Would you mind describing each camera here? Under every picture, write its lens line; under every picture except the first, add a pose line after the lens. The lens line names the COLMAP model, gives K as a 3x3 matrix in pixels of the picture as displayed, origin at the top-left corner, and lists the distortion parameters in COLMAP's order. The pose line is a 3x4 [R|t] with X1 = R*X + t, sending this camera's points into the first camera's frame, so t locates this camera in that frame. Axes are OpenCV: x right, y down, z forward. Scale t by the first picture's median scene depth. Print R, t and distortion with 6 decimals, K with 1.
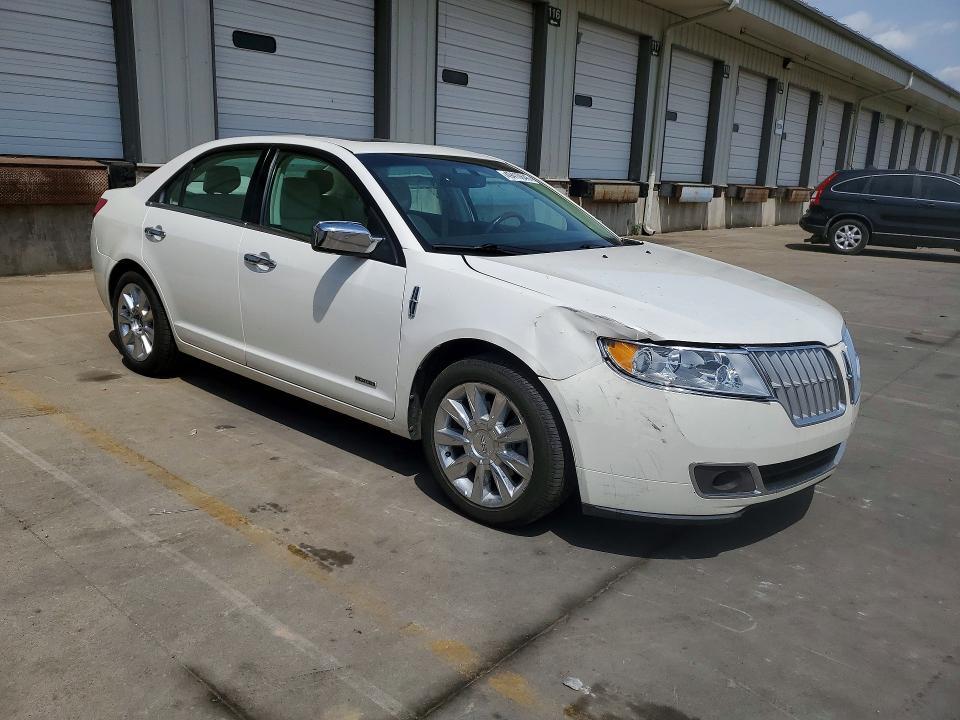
lens RADIAL K [[764.7, 0, 472.0], [0, 764.7, 358.0], [0, 0, 1]] dist [0.007789, 0.011872]
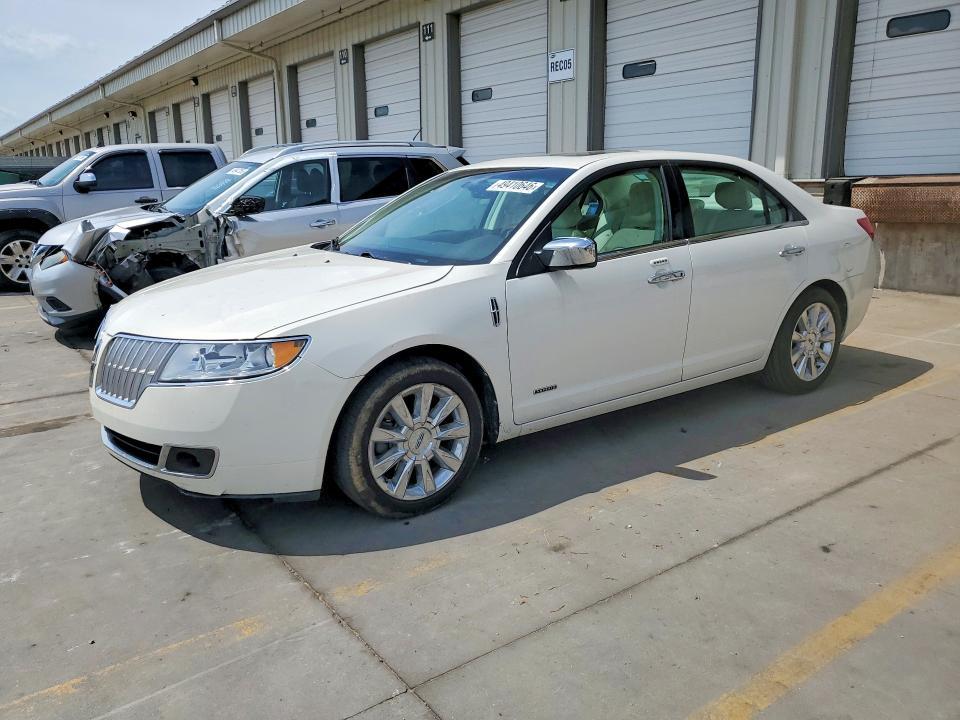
lens RADIAL K [[764.7, 0, 472.0], [0, 764.7, 358.0], [0, 0, 1]] dist [0.007789, 0.011872]
pose [[-0.235091, 0.188307, -0.953558, 0.551307], [-0.221714, 0.944800, 0.241239, -0.143905], [0.946348, 0.268131, -0.180364, 0.666102]]
